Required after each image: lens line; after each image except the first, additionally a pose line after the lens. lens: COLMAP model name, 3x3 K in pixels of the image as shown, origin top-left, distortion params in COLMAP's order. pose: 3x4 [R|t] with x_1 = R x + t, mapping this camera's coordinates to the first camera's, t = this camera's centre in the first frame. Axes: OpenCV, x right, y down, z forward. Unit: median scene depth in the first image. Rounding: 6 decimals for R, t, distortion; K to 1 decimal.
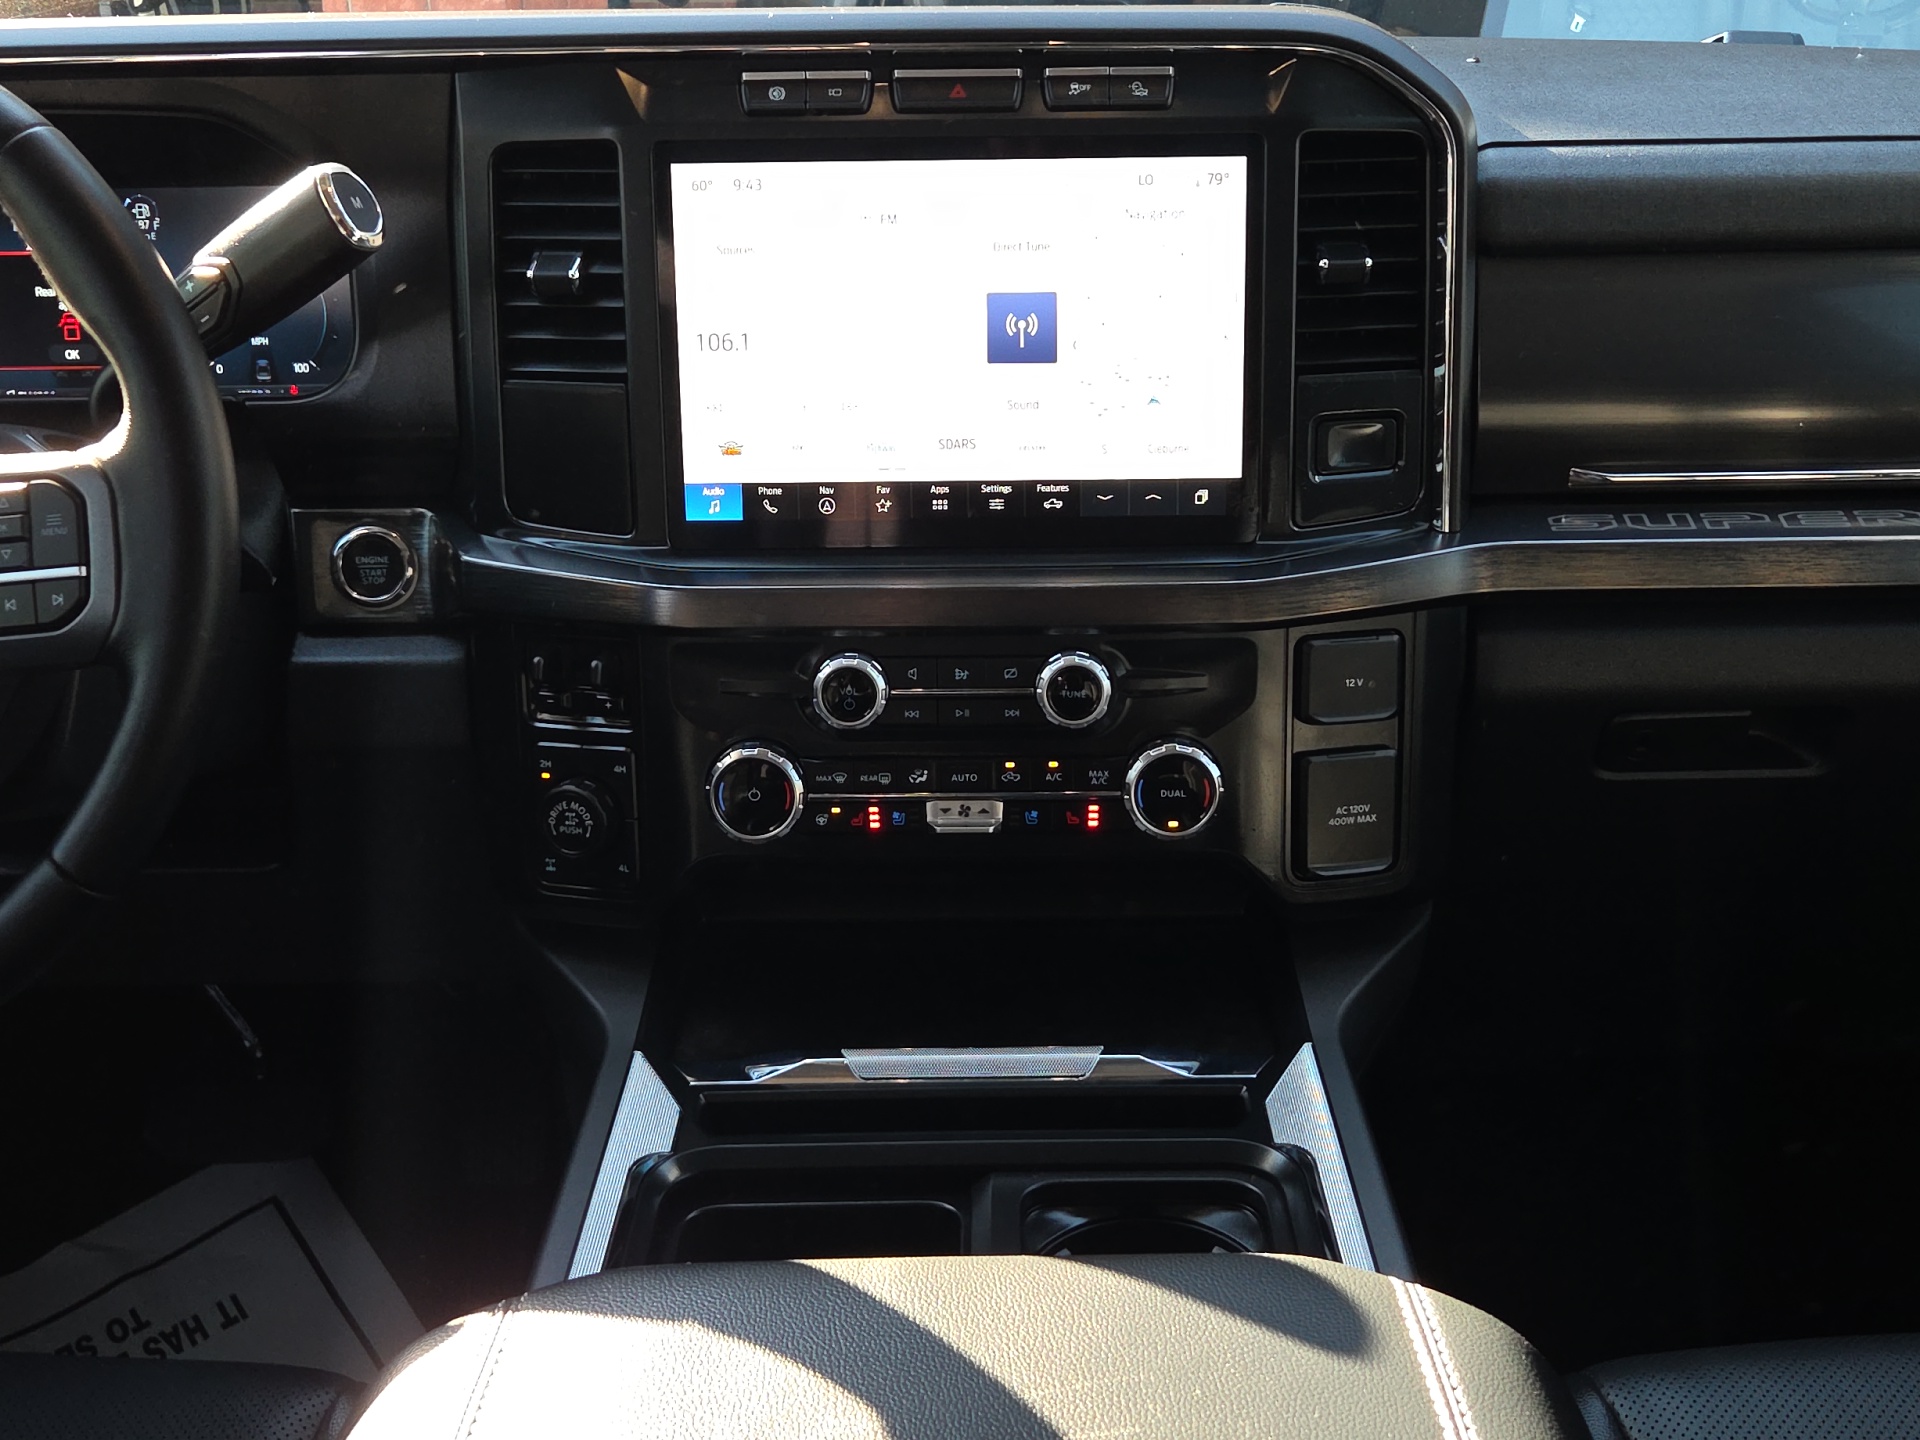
lens RADIAL K [[2193.1, 0, 967.2], [0, 2193.1, 686.1], [0, 0, 1]] dist [0.006435, 0.000000]
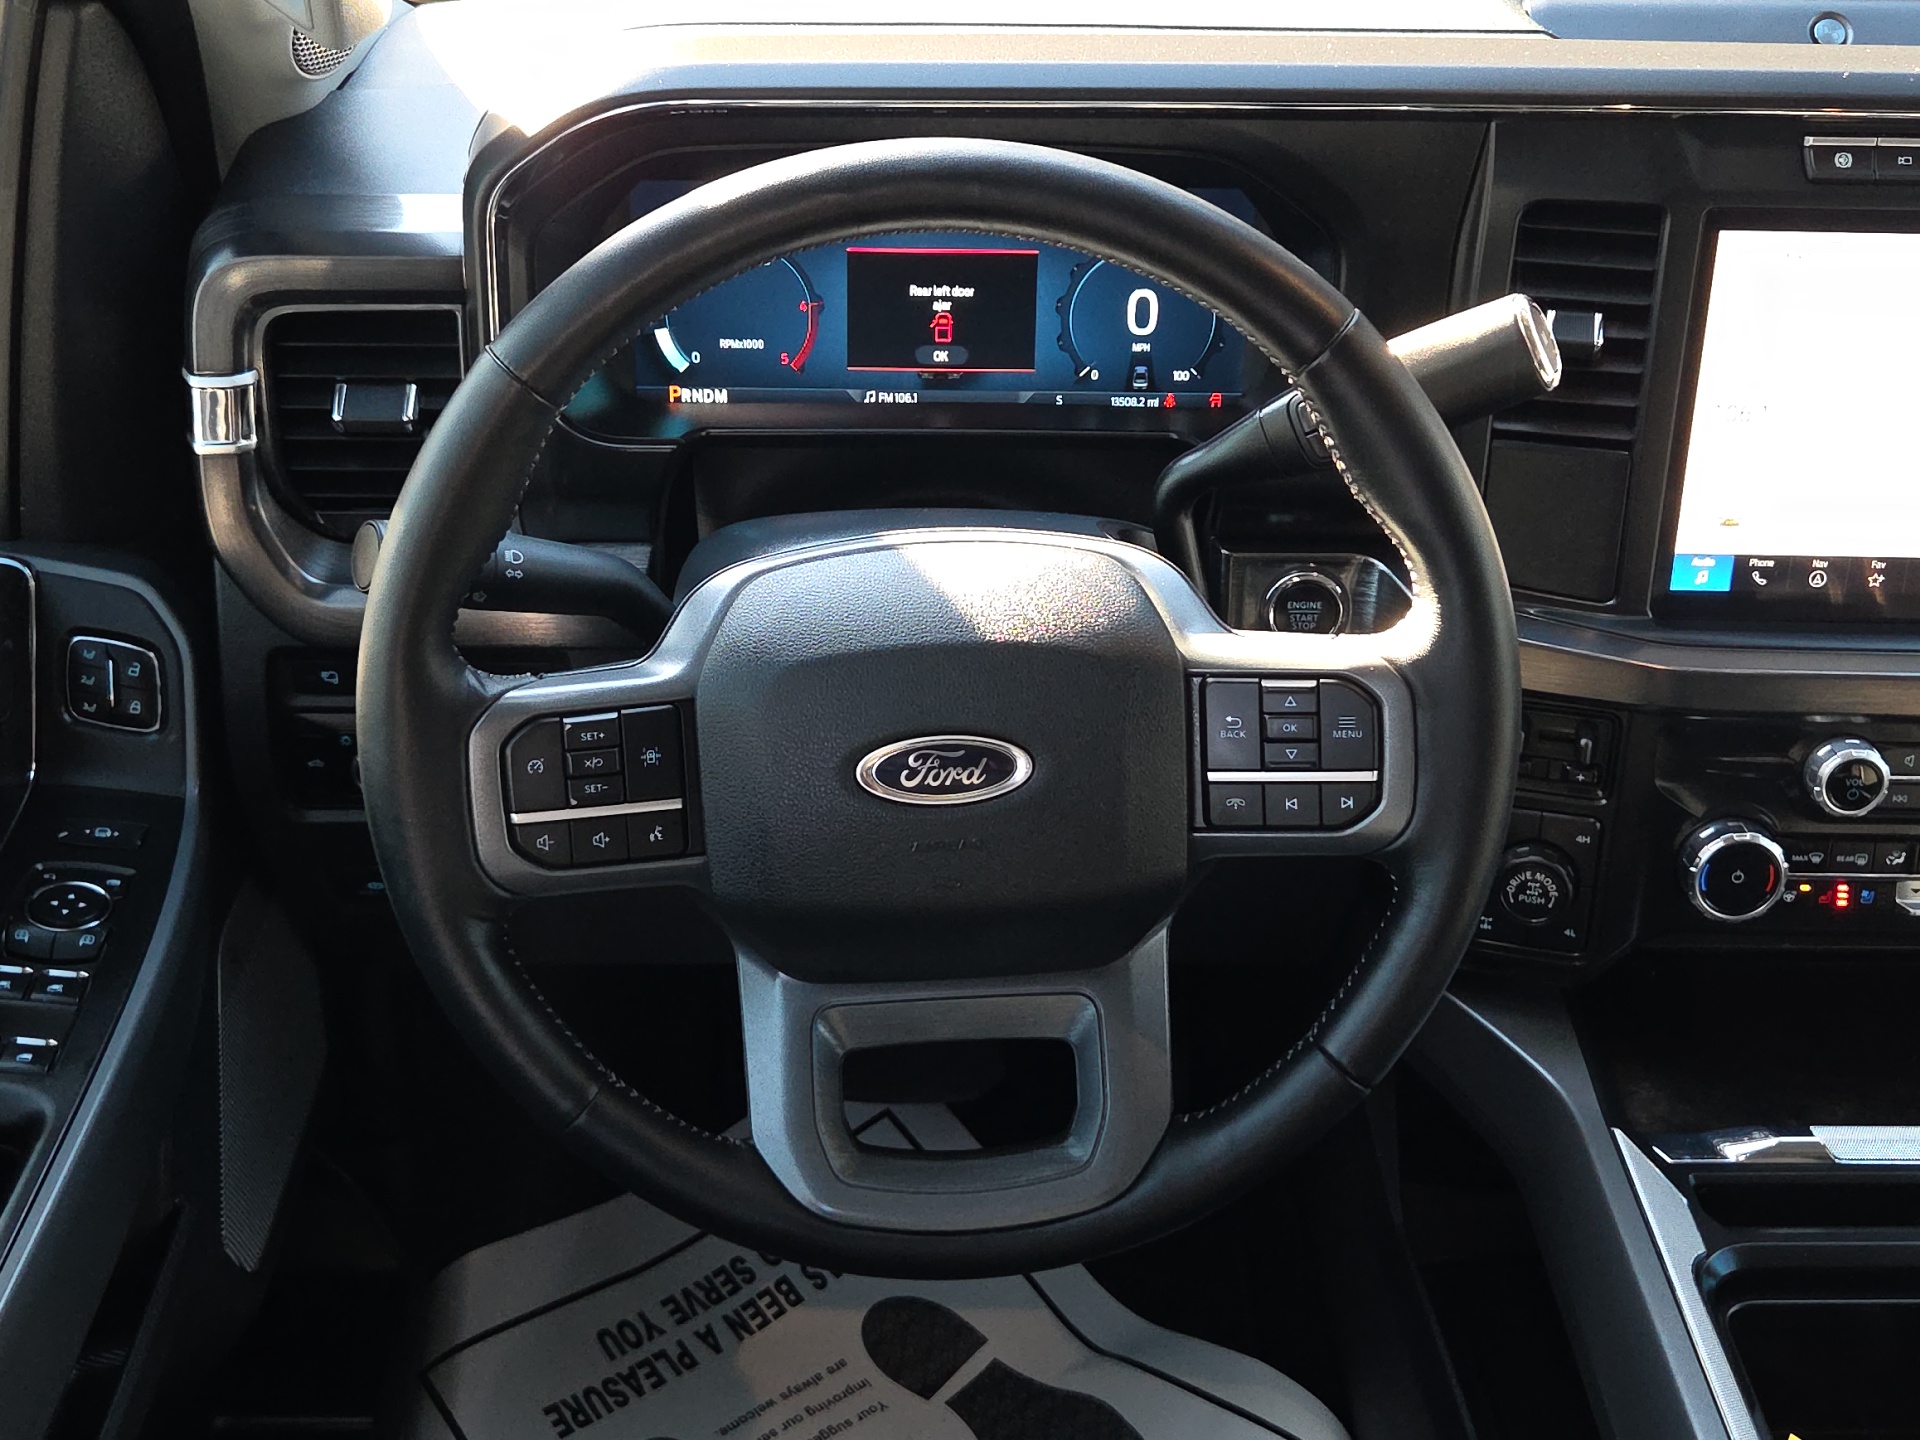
lens RADIAL K [[2309.3, 0, 964.9], [0, 2309.3, 673.9], [0, 0, 1]] dist [-0.006889, 0.000000]
pose [[0.999183, 0.020052, 0.035077, -0.477420], [-0.025543, 0.986156, 0.163839, -0.199270], [-0.031306, -0.164602, 0.985863, 0.003357]]
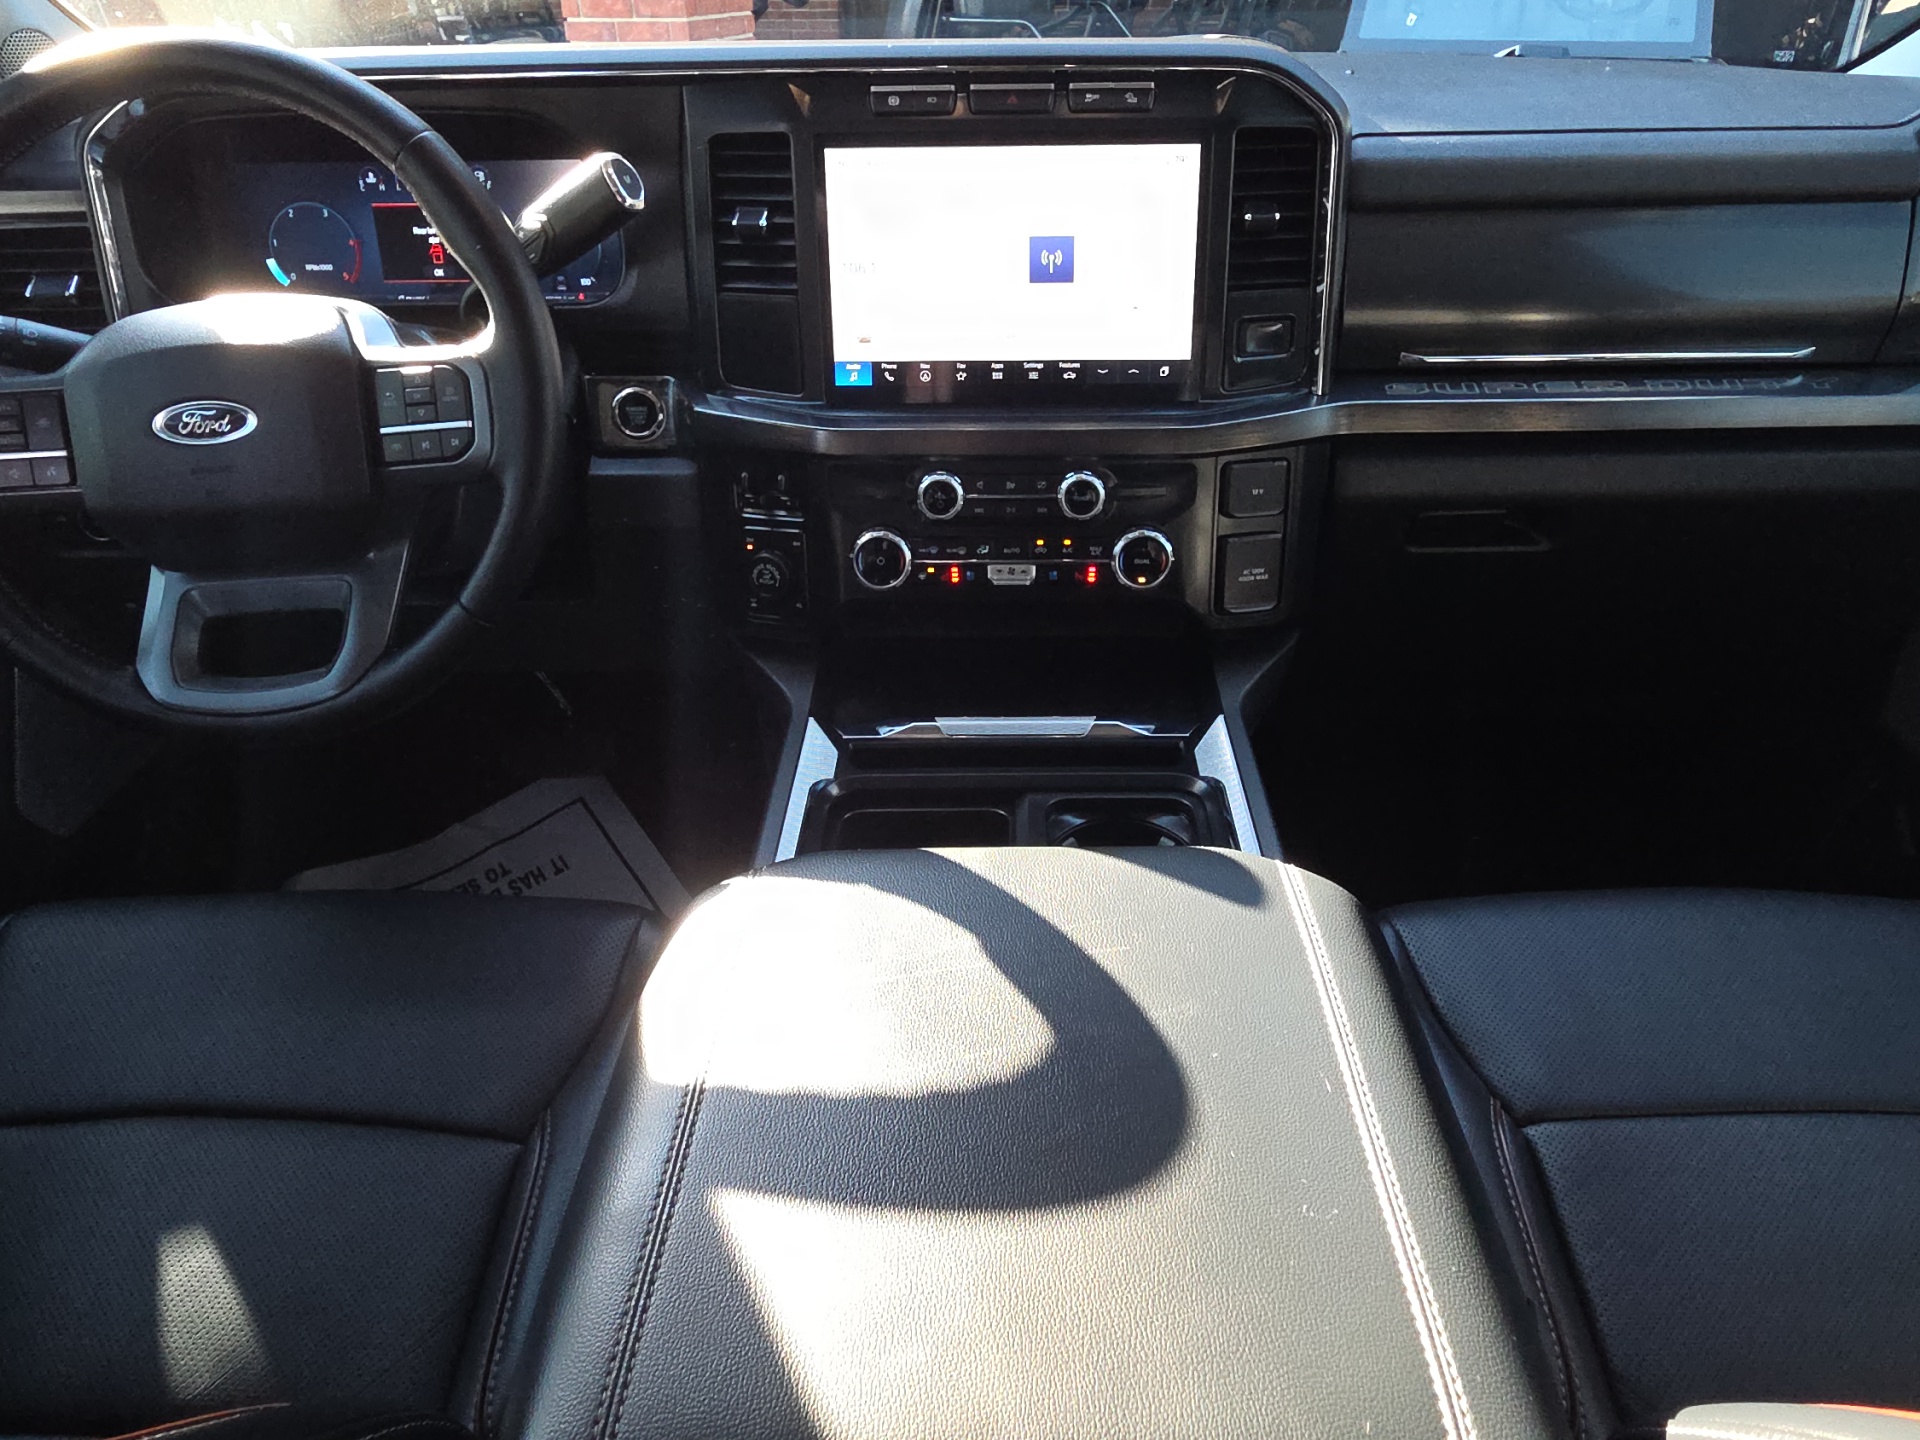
lens RADIAL K [[1395.3, 0, 967.2], [0, 1395.3, 696.6], [0, 0, 1]] dist [-0.001607, 0.015368]
pose [[0.999896, 0.006542, -0.012824, -0.019838], [-0.004407, 0.987110, 0.159982, -0.015636], [0.013705, -0.159909, 0.987037, -0.023847]]
